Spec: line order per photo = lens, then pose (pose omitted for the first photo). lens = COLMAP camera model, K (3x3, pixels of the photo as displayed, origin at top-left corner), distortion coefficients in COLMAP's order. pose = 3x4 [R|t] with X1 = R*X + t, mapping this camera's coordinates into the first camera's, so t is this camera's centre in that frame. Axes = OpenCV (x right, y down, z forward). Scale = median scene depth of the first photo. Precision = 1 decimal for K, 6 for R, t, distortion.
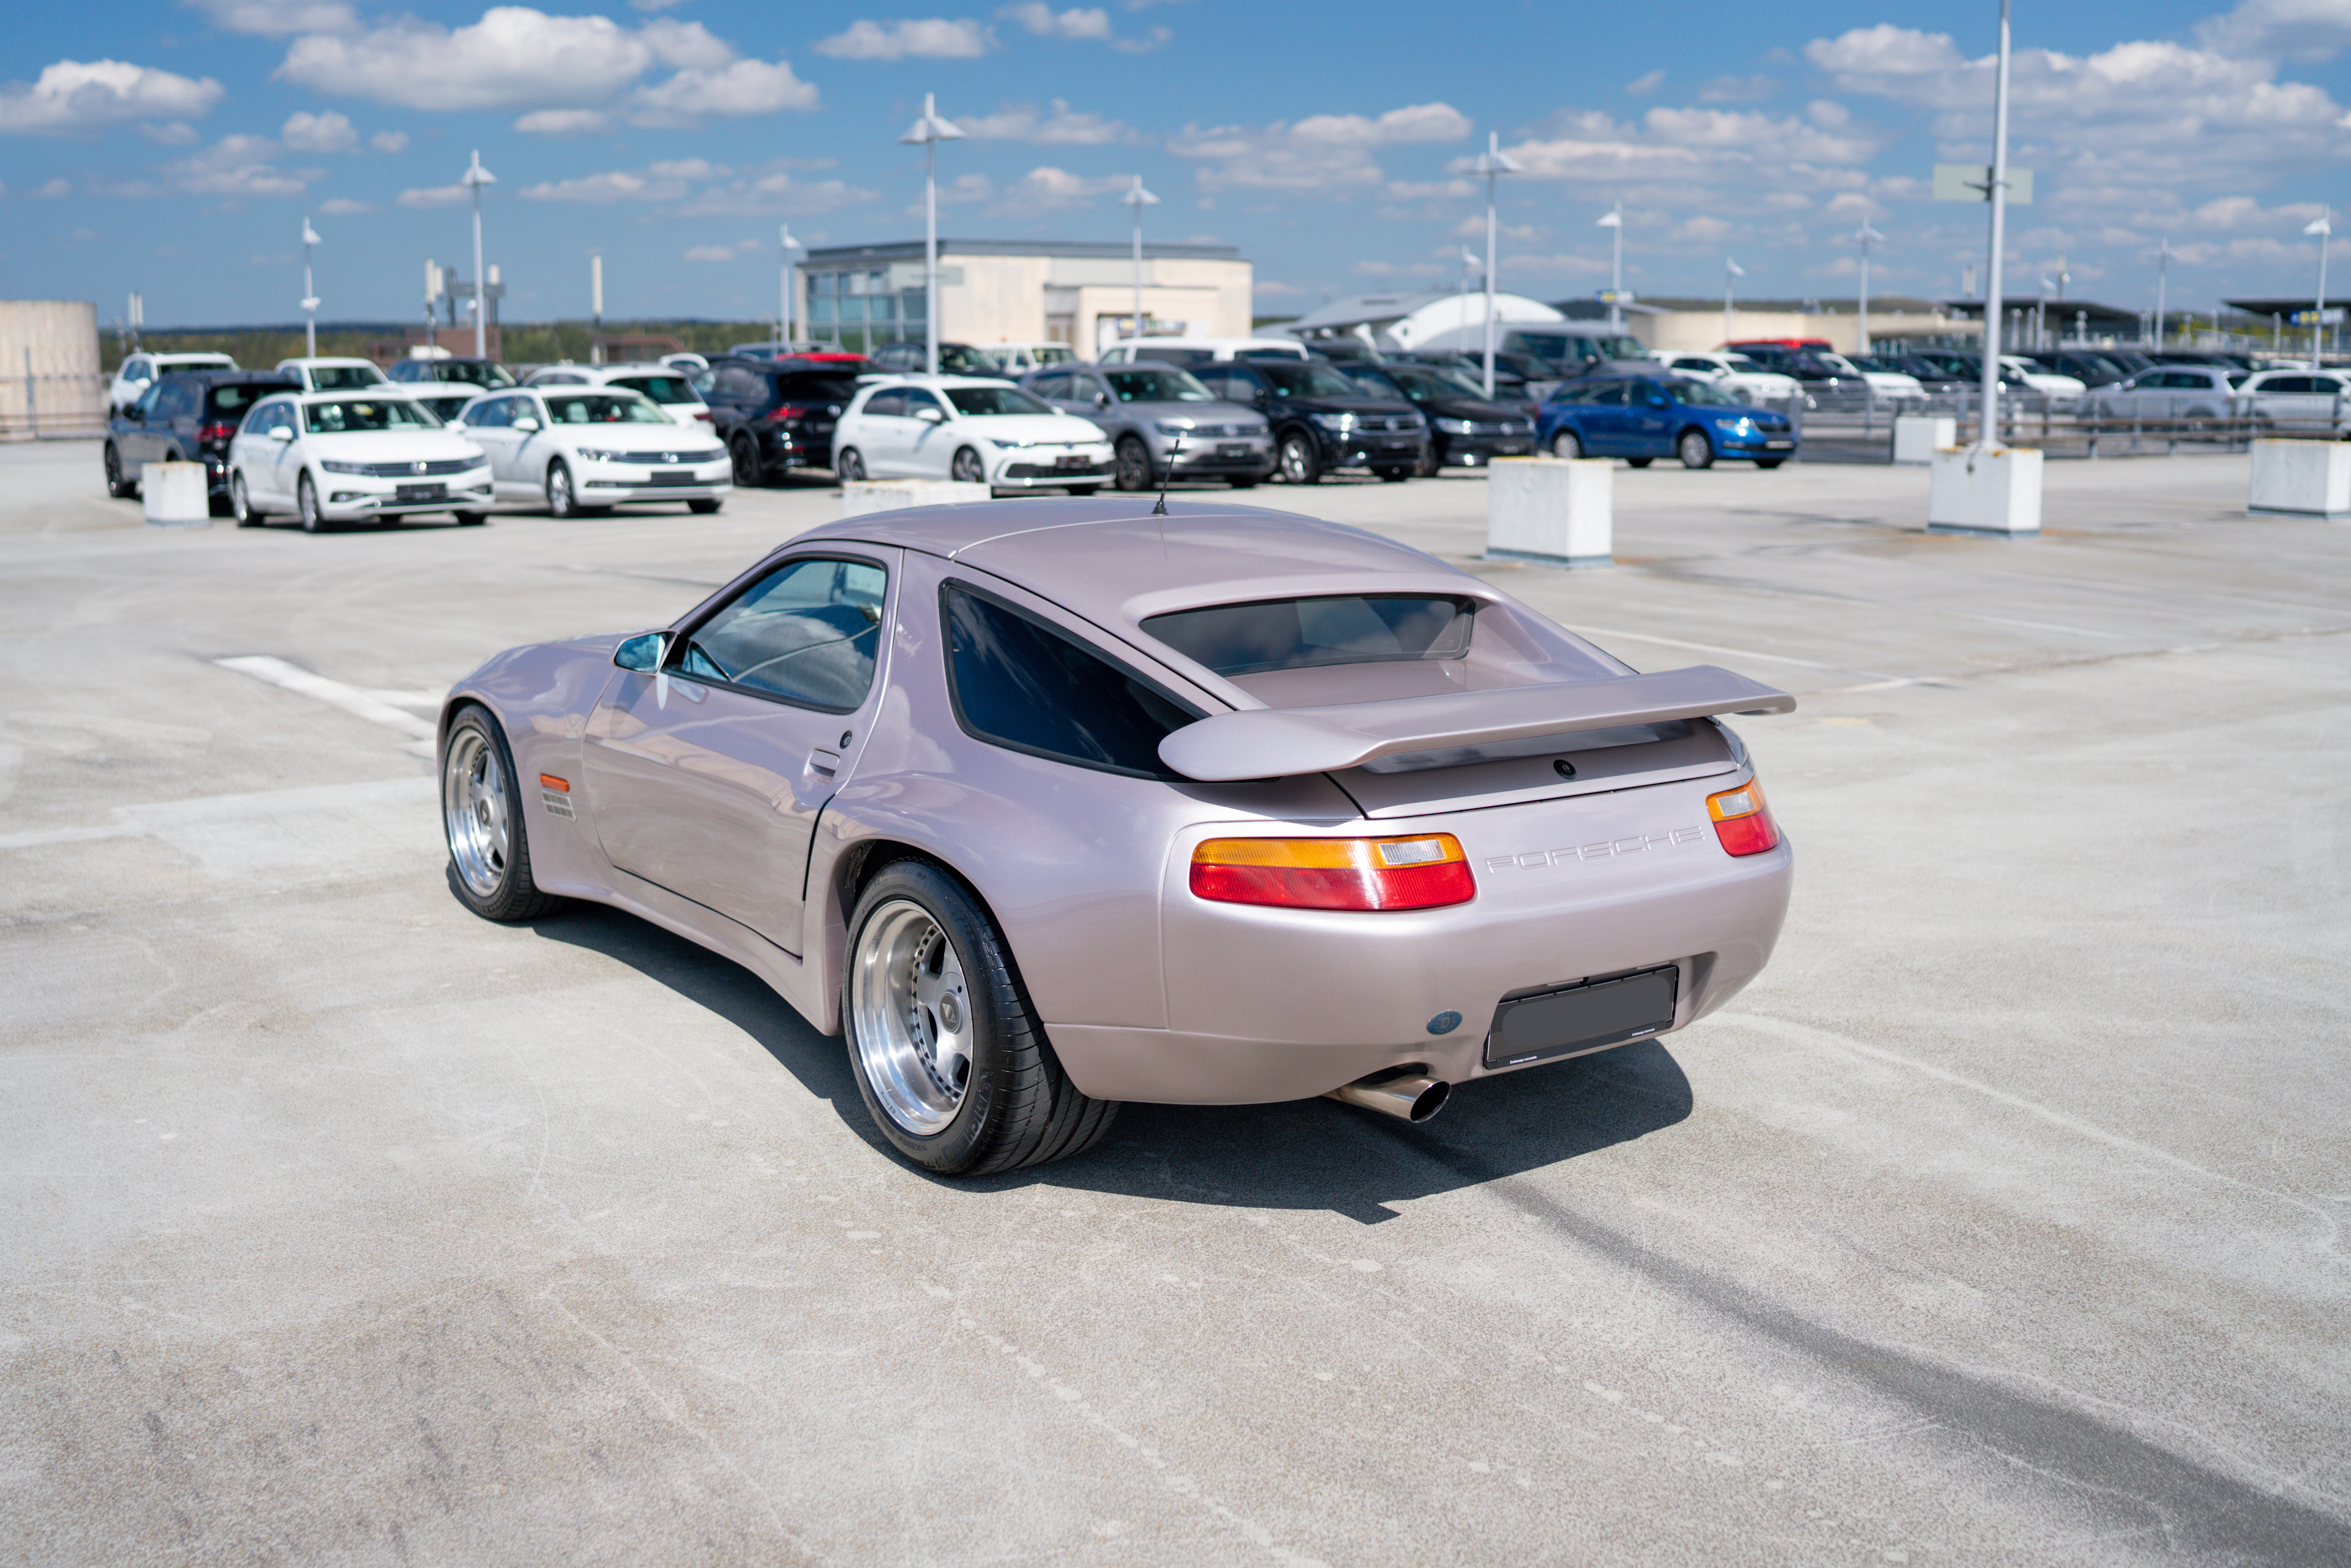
lens RADIAL K [[2388.9, 0, 1175.5], [0, 2388.9, 784.0], [0, 0, 1]] dist [-0.138289, -0.004543]
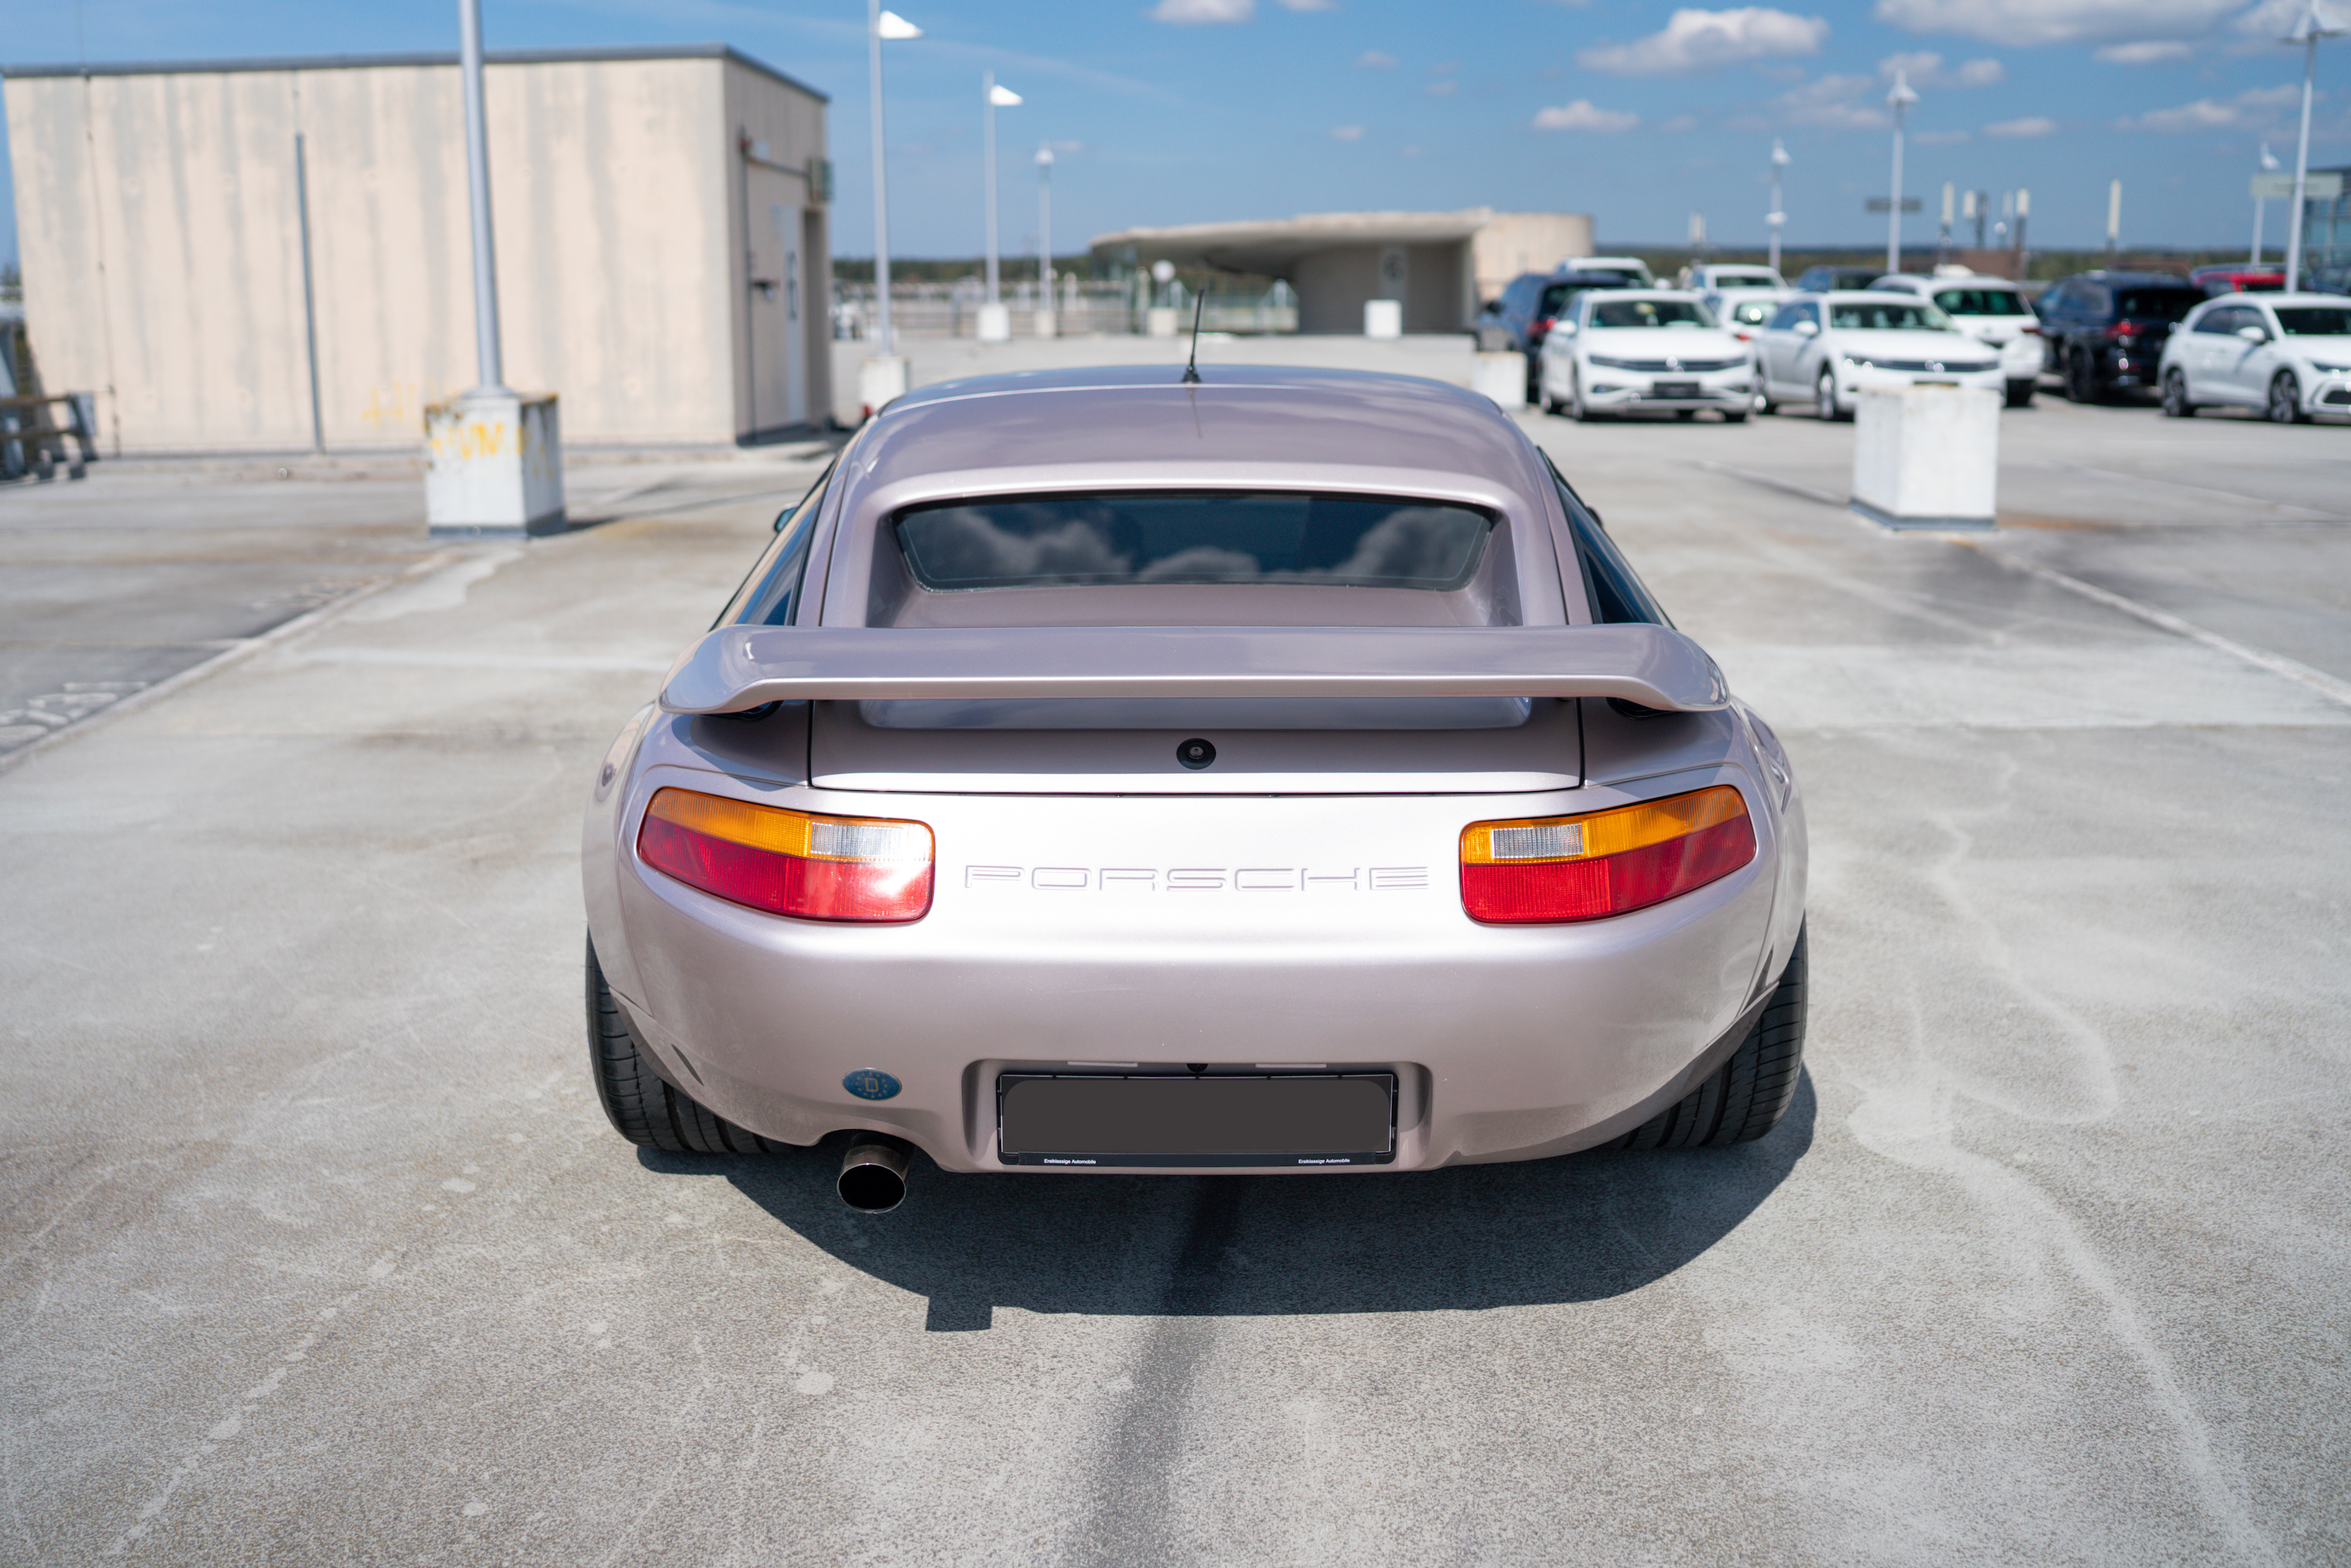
lens RADIAL K [[2225.9, 0, 1175.5], [0, 2225.9, 784.0], [0, 0, 1]] dist [-0.171184, 0.160779]
pose [[0.813417, 0.124890, -0.568116, 0.475433], [-0.096004, 0.992109, 0.080640, -0.044357], [0.573704, -0.011052, 0.818988, 0.442513]]
